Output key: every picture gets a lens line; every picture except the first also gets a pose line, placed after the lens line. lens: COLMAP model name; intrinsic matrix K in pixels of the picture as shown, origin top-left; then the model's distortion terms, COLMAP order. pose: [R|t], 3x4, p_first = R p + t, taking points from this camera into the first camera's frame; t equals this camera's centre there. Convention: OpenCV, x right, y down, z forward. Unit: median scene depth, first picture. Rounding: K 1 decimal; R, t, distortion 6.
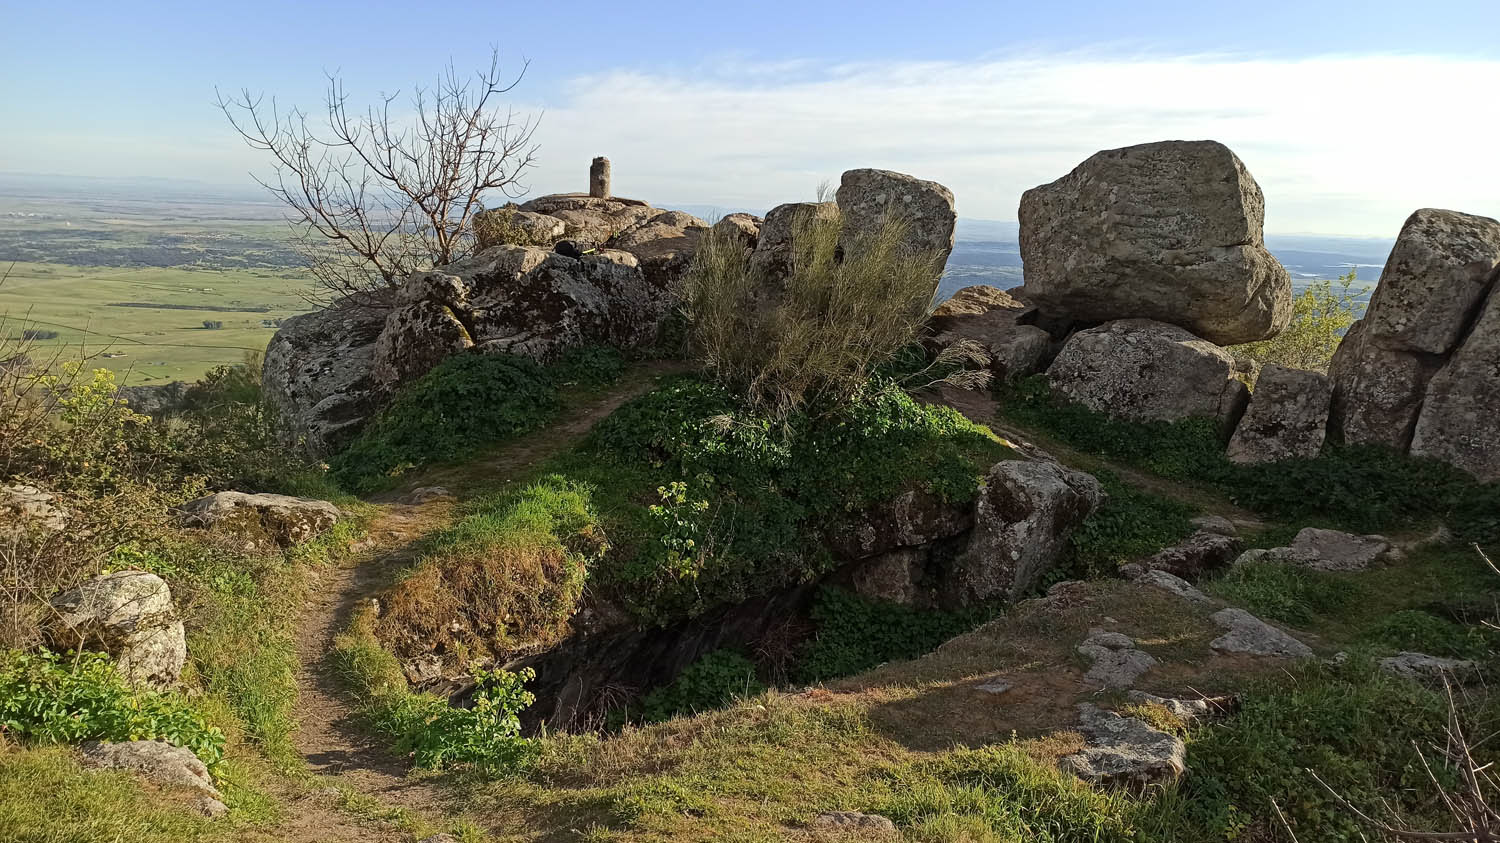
lens RADIAL K [[1161.2, 0, 715.2], [0, 1161.2, 424.2], [0, 0, 1]] dist [0.104317, -0.109687]
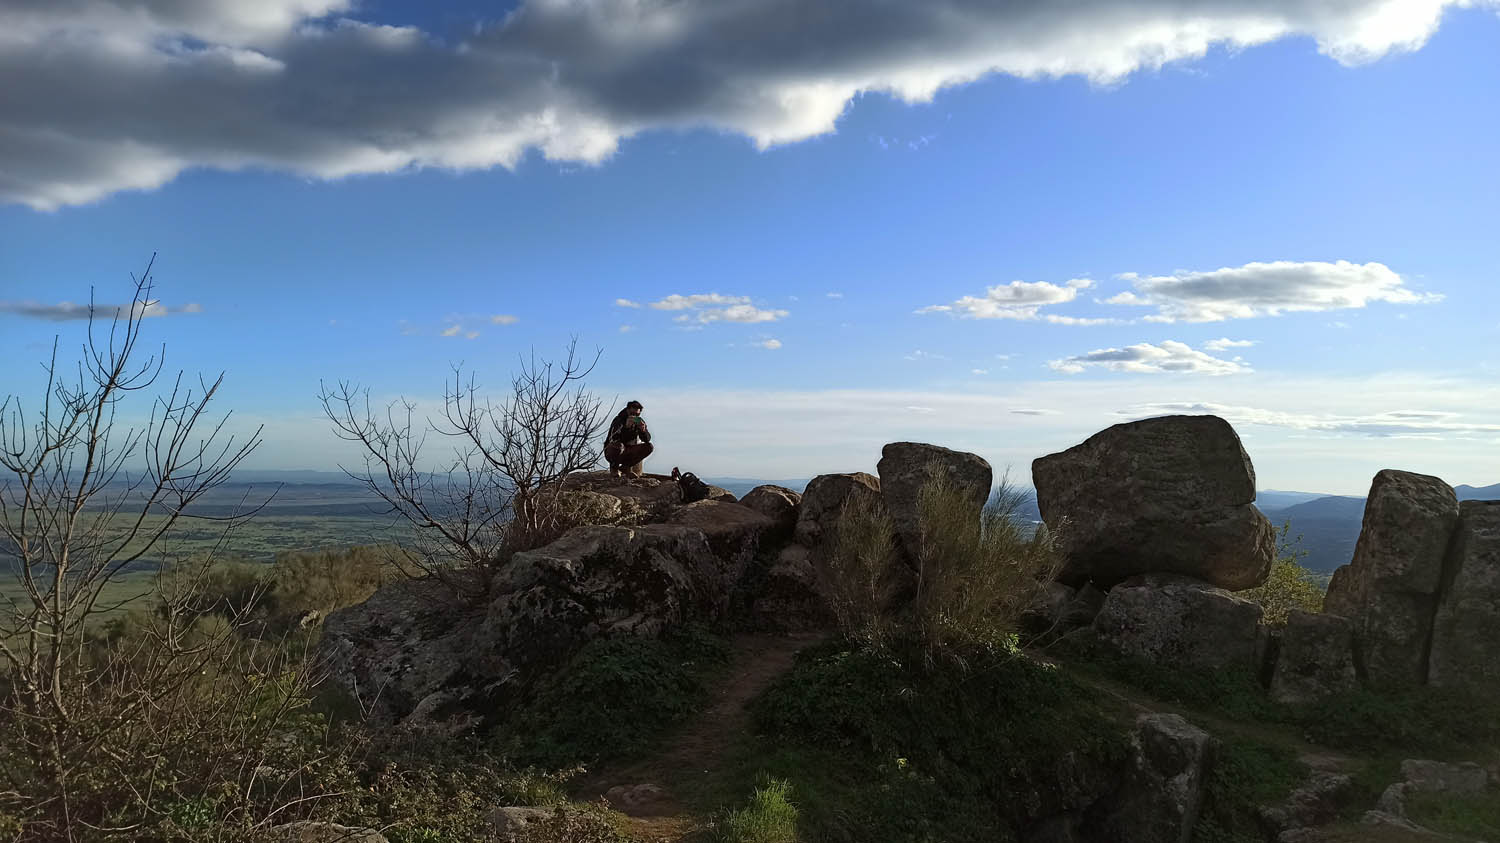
lens RADIAL K [[1161.2, 0, 715.2], [0, 1161.2, 424.2], [0, 0, 1]] dist [0.104317, -0.109687]
pose [[0.974707, -0.018825, 0.222694, -0.304630], [0.067656, 0.974544, -0.213743, -0.019238], [-0.213001, 0.223403, 0.951168, 0.016850]]
